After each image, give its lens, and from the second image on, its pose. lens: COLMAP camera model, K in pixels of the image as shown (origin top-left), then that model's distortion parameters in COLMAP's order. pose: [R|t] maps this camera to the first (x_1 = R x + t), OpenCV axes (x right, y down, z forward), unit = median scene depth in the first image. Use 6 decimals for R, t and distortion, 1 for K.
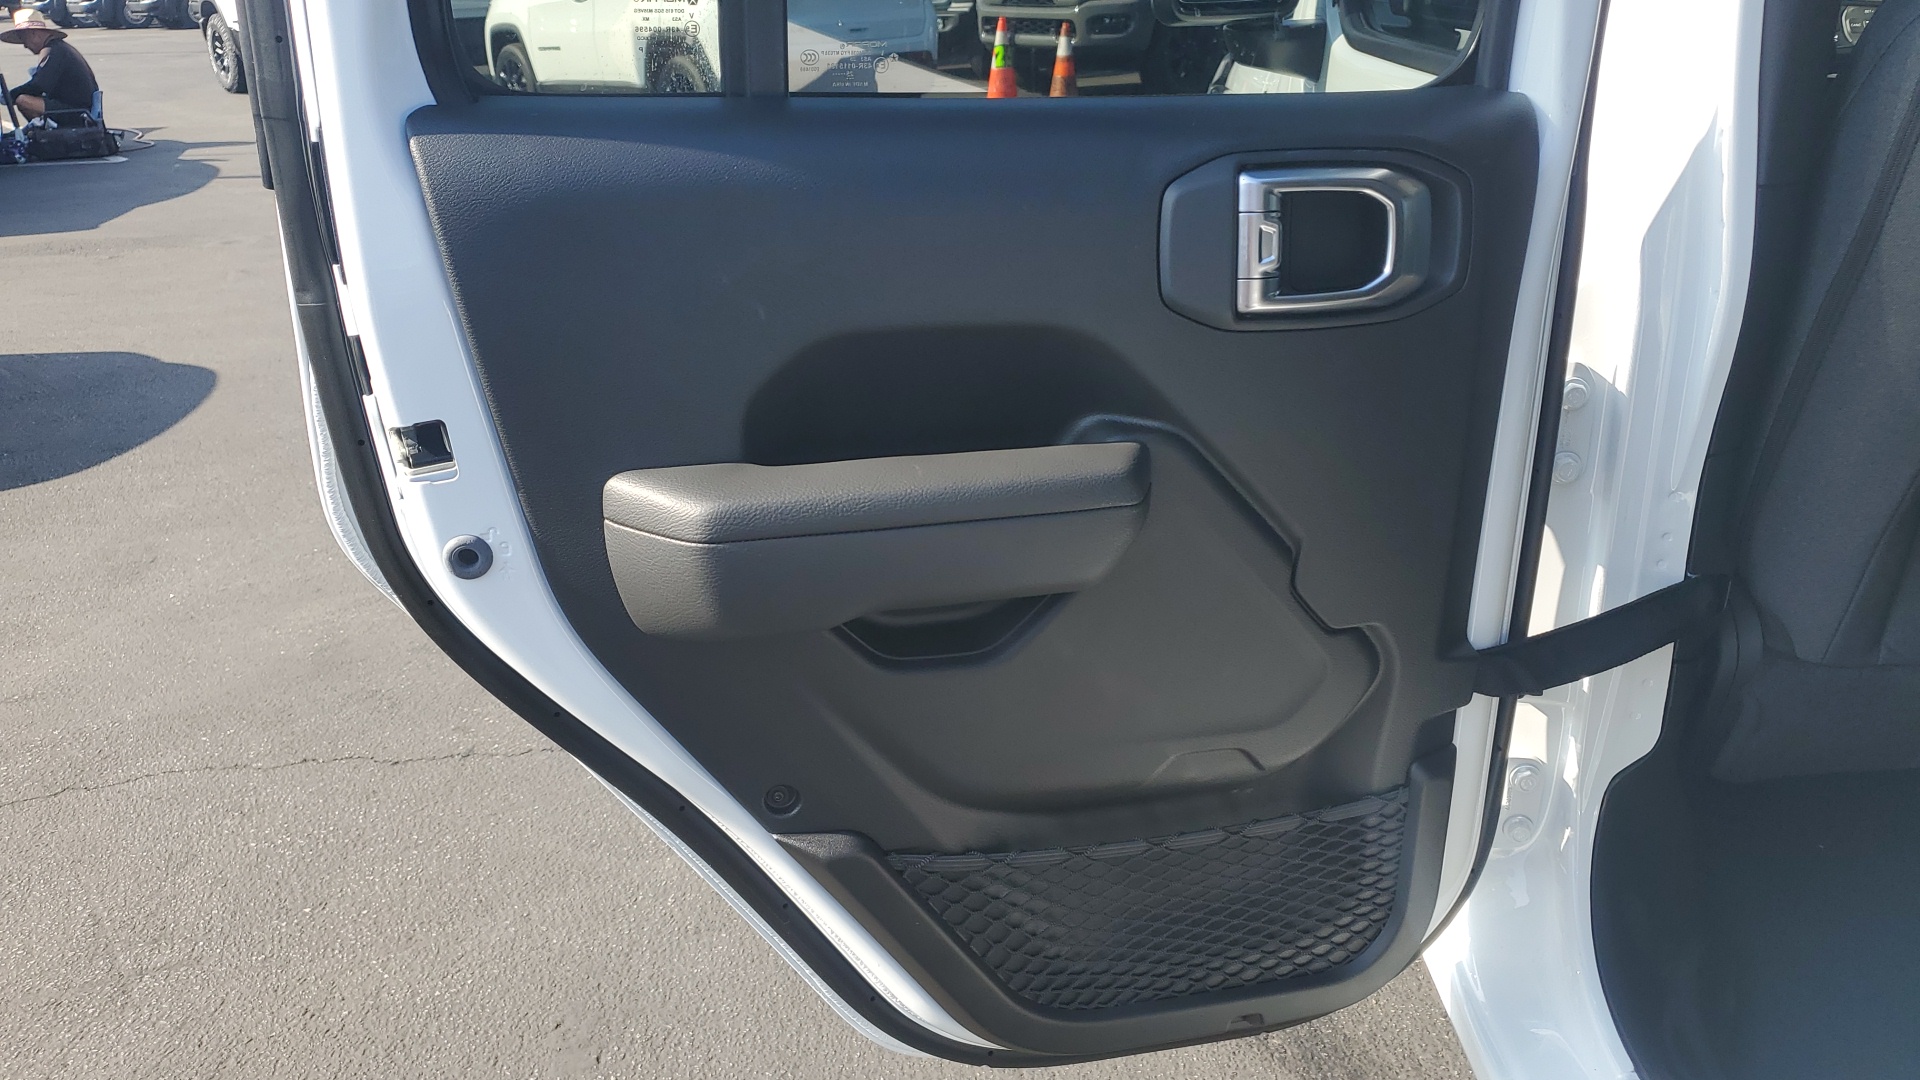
lens RADIAL K [[1449.9, 0, 960.0], [0, 1449.9, 540.0], [0, 0, 1]] dist [0.031898, 0.001903]
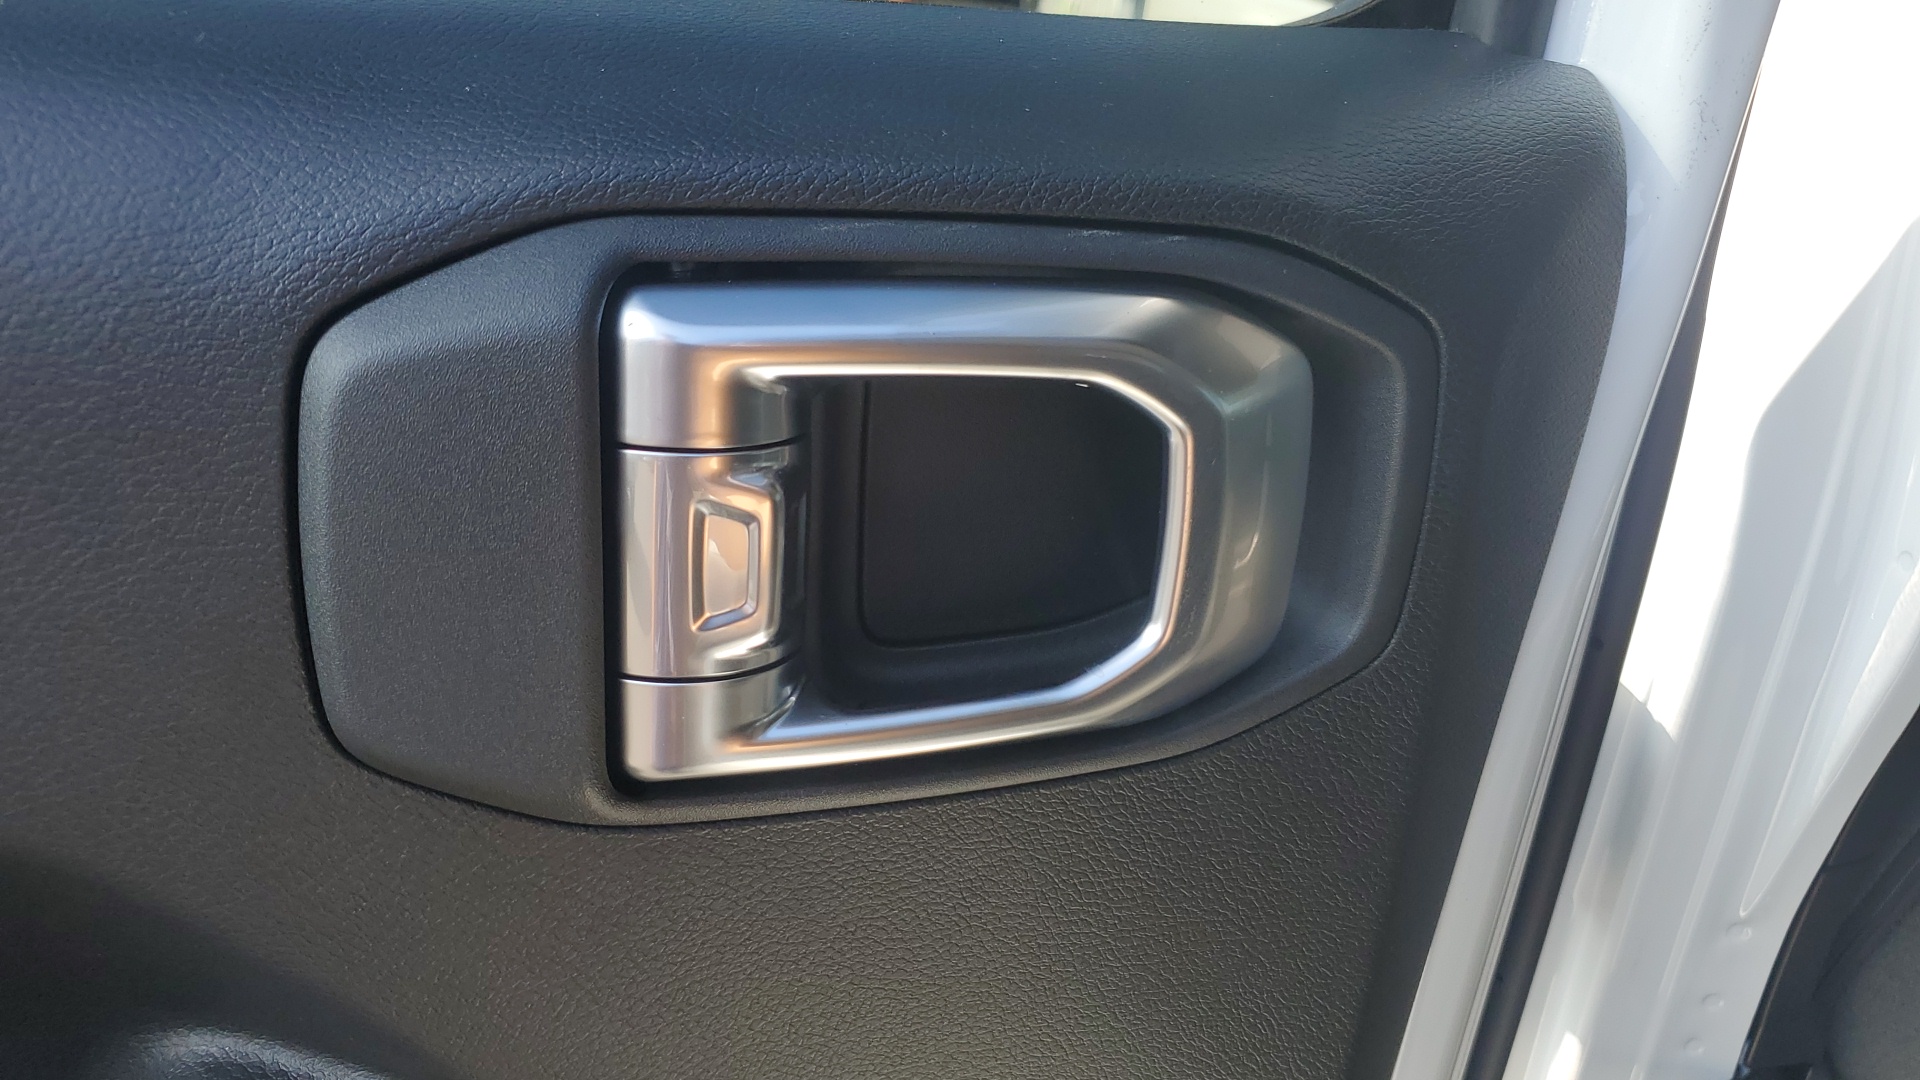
lens RADIAL K [[1449.9, 0, 960.0], [0, 1449.9, 540.0], [0, 0, 1]] dist [0.031898, 0.001903]
pose [[0.995281, 0.043116, 0.086931, 0.224361], [-0.048451, 0.997008, 0.060223, -0.219769], [-0.084074, -0.064151, 0.994392, 0.700956]]
